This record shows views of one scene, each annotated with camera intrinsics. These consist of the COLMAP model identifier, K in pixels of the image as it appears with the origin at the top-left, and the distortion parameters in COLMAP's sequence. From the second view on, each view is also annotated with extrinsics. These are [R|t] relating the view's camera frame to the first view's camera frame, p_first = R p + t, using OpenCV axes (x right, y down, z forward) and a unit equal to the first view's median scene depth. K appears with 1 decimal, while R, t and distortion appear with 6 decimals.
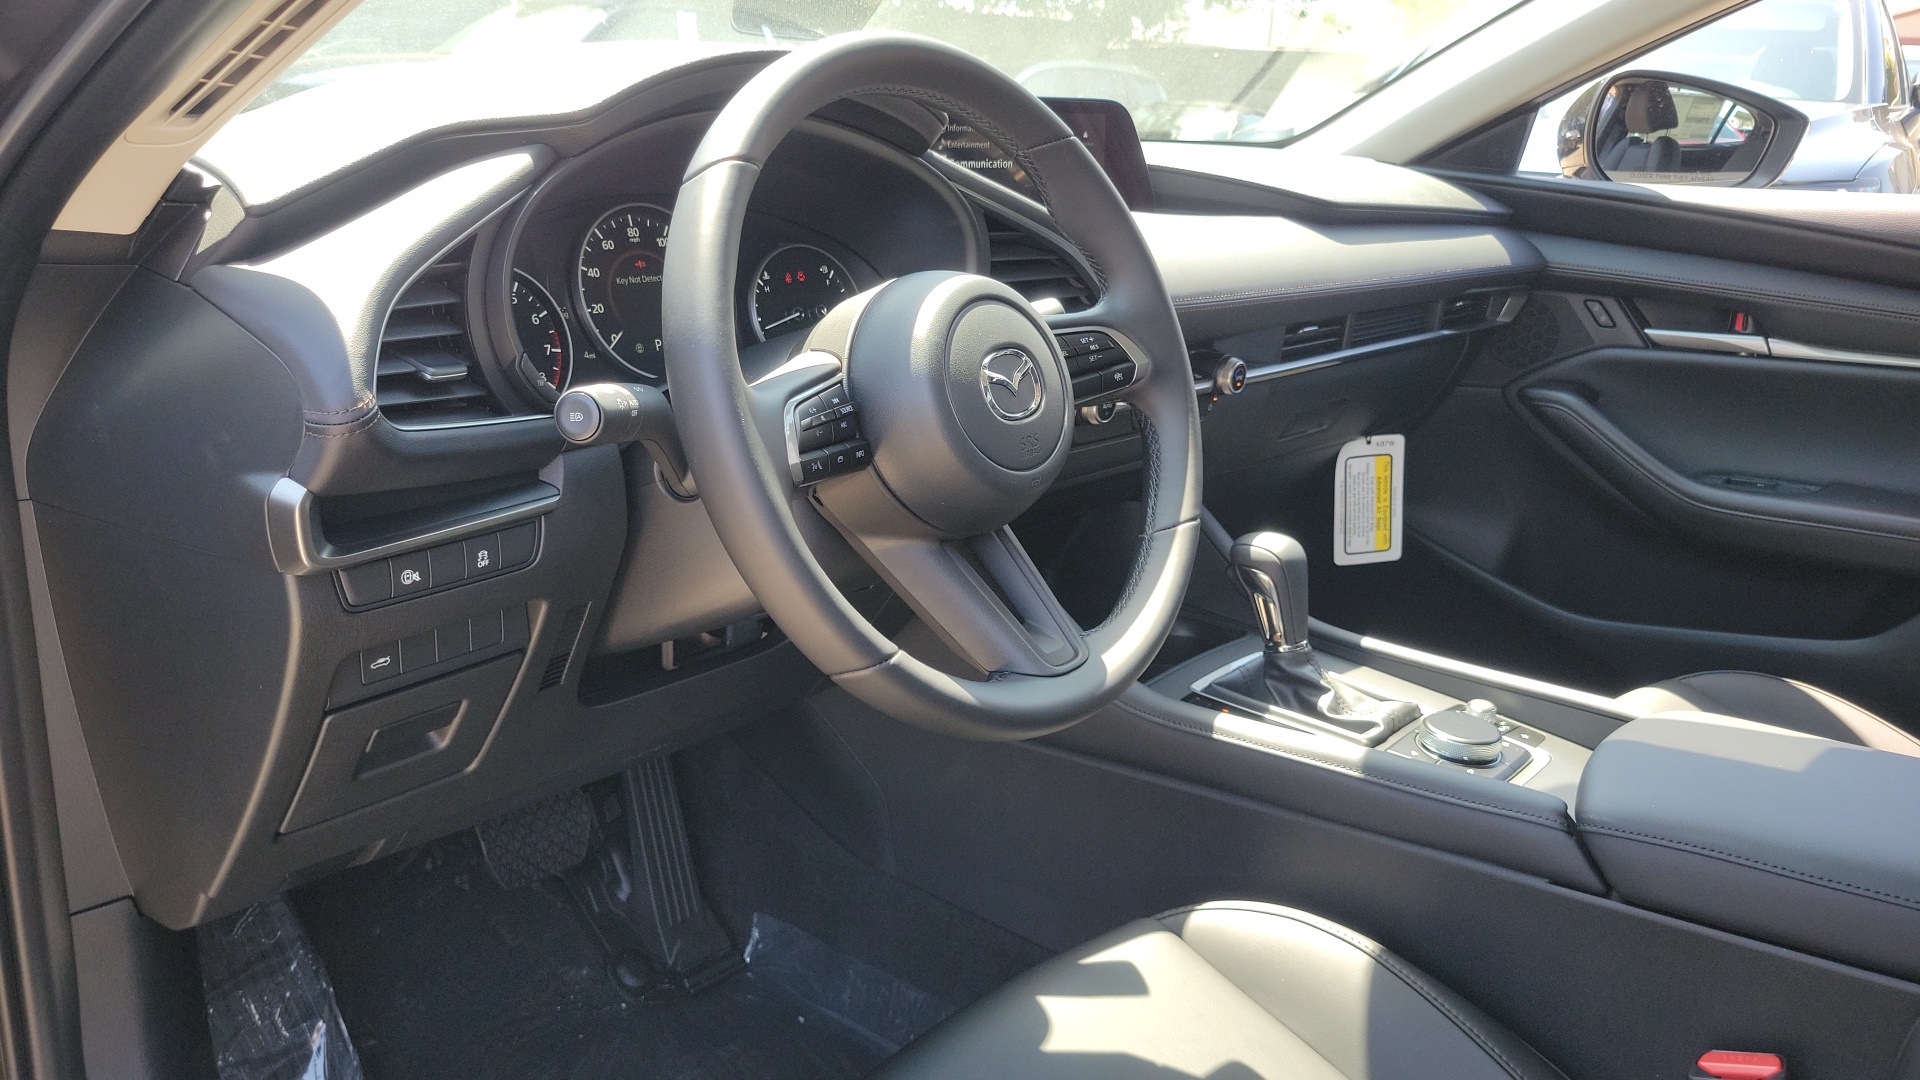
lens RADIAL K [[1425.0, 0, 960.0], [0, 1425.0, 540.0], [0, 0, 1]] dist [0.007913, -0.008099]
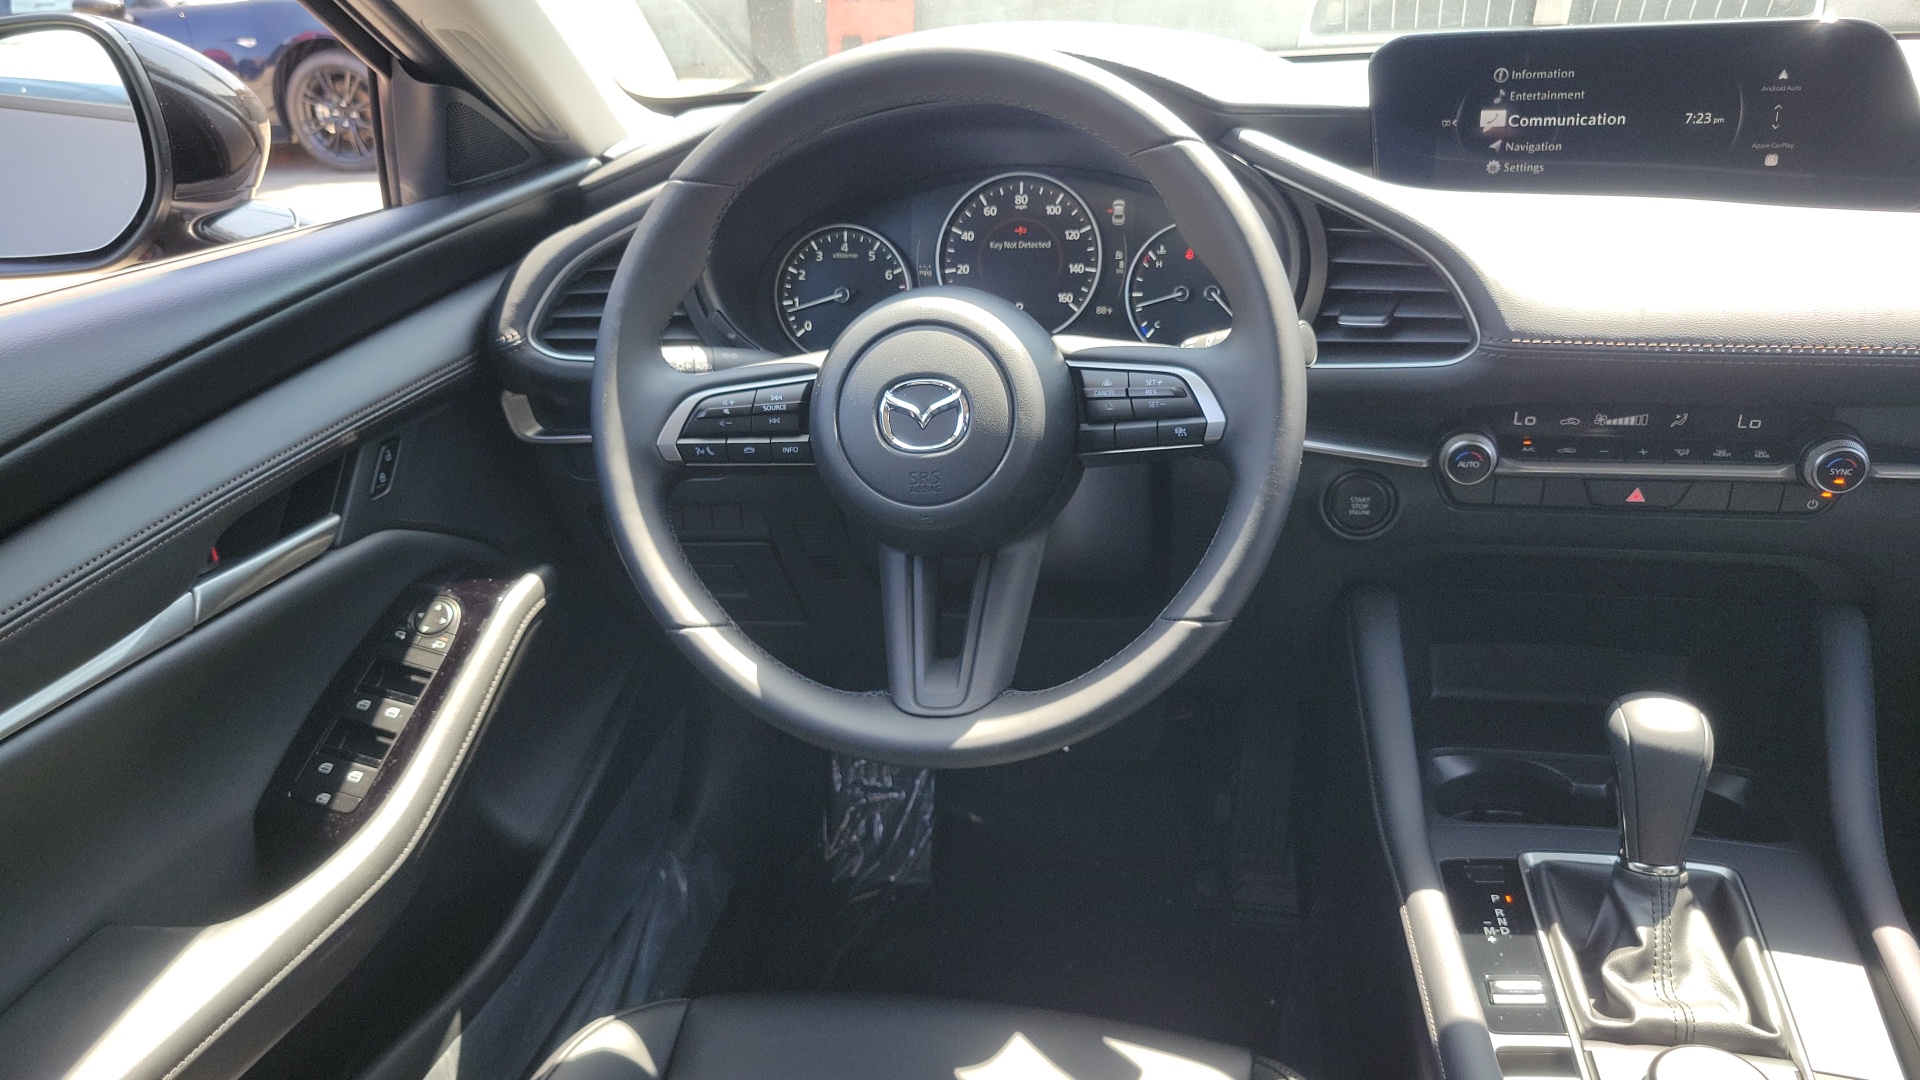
lens RADIAL K [[1428.2, 0, 962.5], [0, 1428.2, 555.6], [0, 0, 1]] dist [0.006449, -0.006054]
pose [[0.496992, 0.288722, -0.818314, 0.602815], [-0.185869, 0.956557, 0.224613, -0.166636], [0.847615, 0.040469, 0.529066, 0.353603]]
